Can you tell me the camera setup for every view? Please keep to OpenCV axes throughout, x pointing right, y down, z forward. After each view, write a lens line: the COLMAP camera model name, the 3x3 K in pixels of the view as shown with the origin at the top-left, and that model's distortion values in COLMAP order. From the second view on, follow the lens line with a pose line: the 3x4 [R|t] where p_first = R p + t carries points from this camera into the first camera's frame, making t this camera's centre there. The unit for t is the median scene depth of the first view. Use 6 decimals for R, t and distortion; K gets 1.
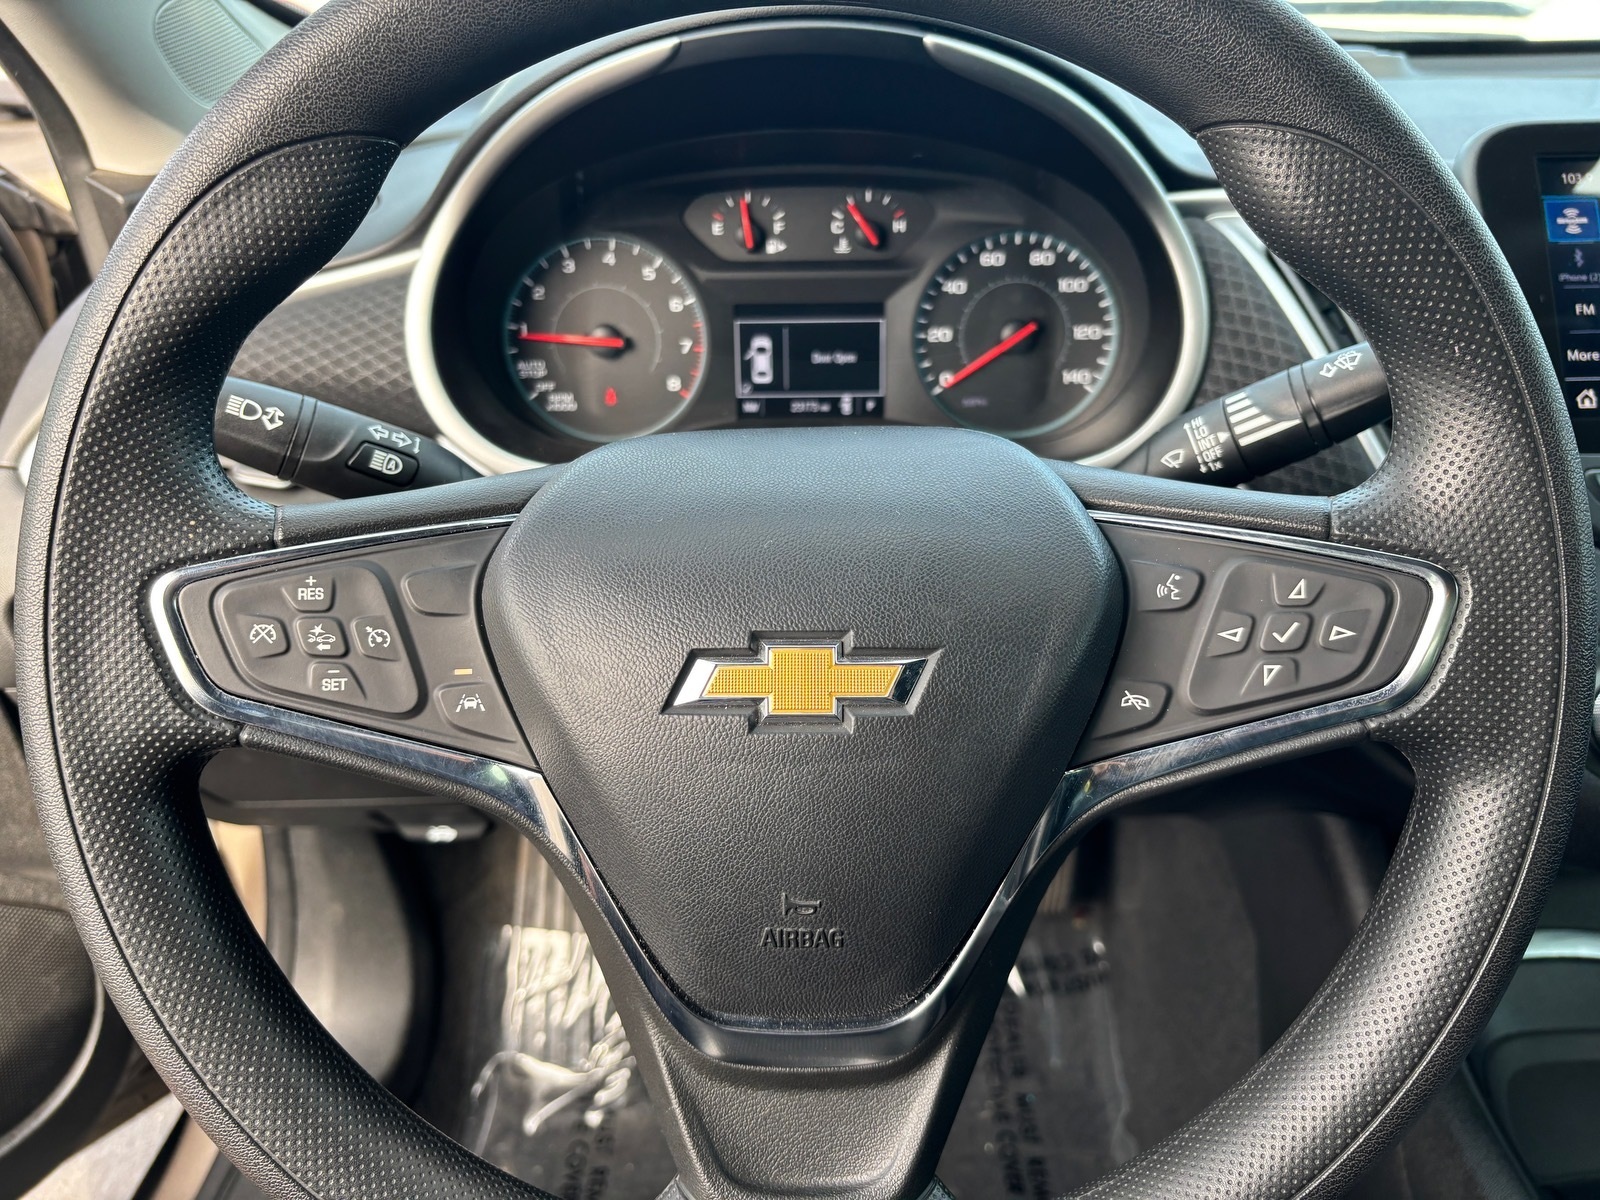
lens RADIAL K [[1225.6, 0, 811.3], [0, 1225.6, 604.7], [0, 0, 1]] dist [0.025552, -0.028410]
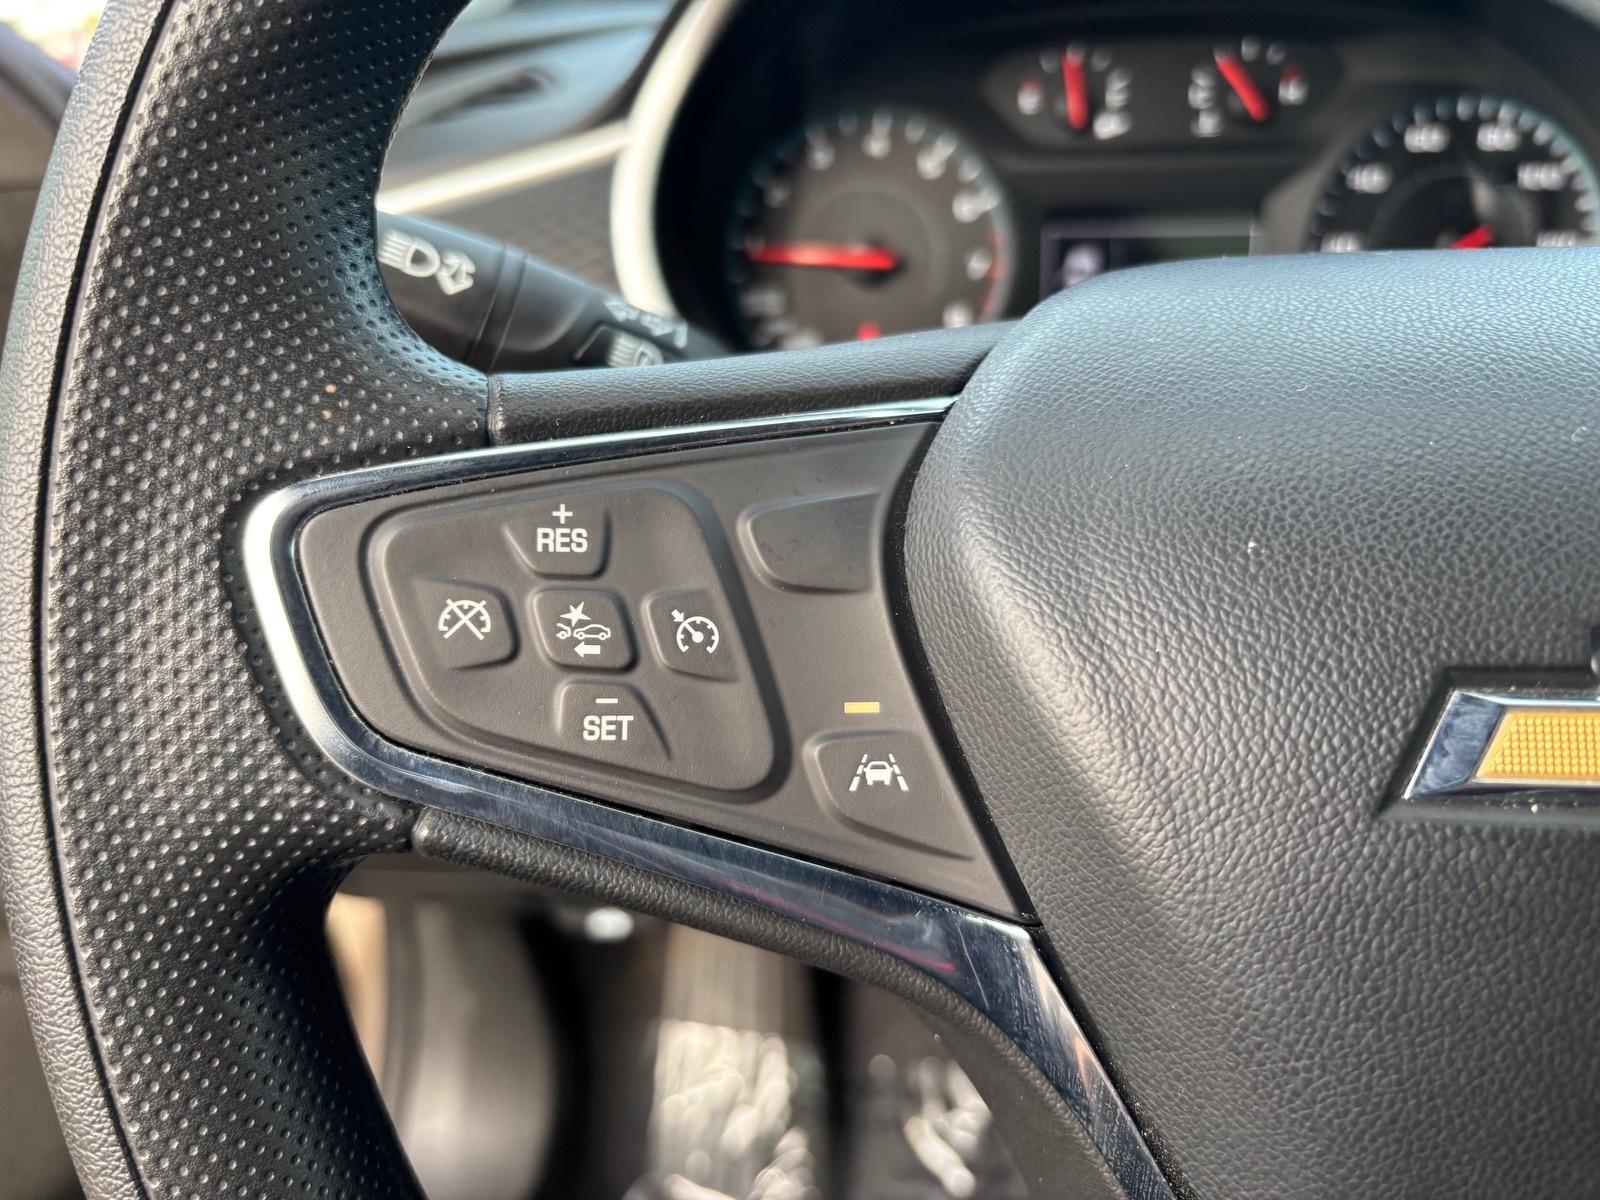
lens RADIAL K [[1225.6, 0, 801.8], [0, 1225.6, 619.9], [0, 0, 1]] dist [0.025552, -0.028410]
pose [[0.996891, 0.018635, -0.076561, -0.223039], [-0.020653, 0.999458, -0.025649, 0.027012], [0.076041, 0.027150, 0.996735, 0.424076]]
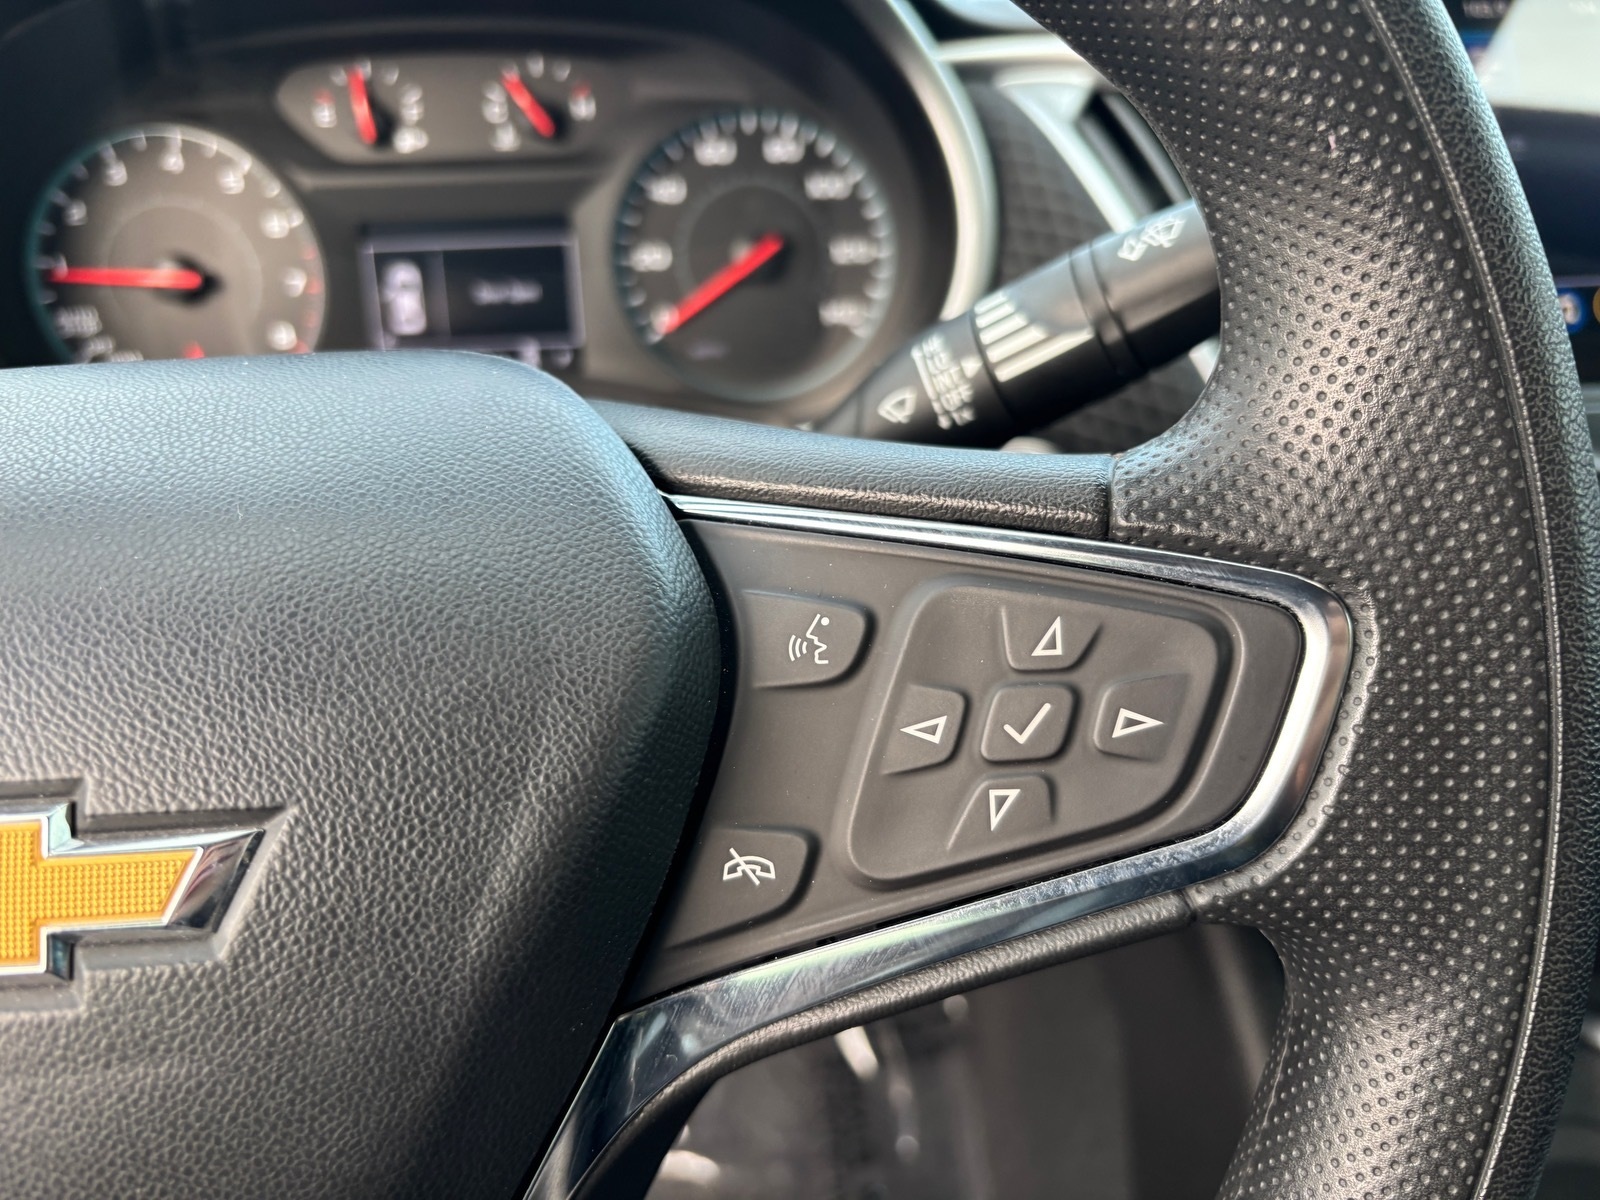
lens RADIAL K [[1225.6, 0, 802.1], [0, 1225.6, 622.7], [0, 0, 1]] dist [0.025552, -0.028410]
pose [[0.996721, -0.044852, 0.067352, 0.206608], [0.043188, 0.998730, 0.025964, -0.029088], [-0.068431, -0.022970, 0.997391, 0.395814]]
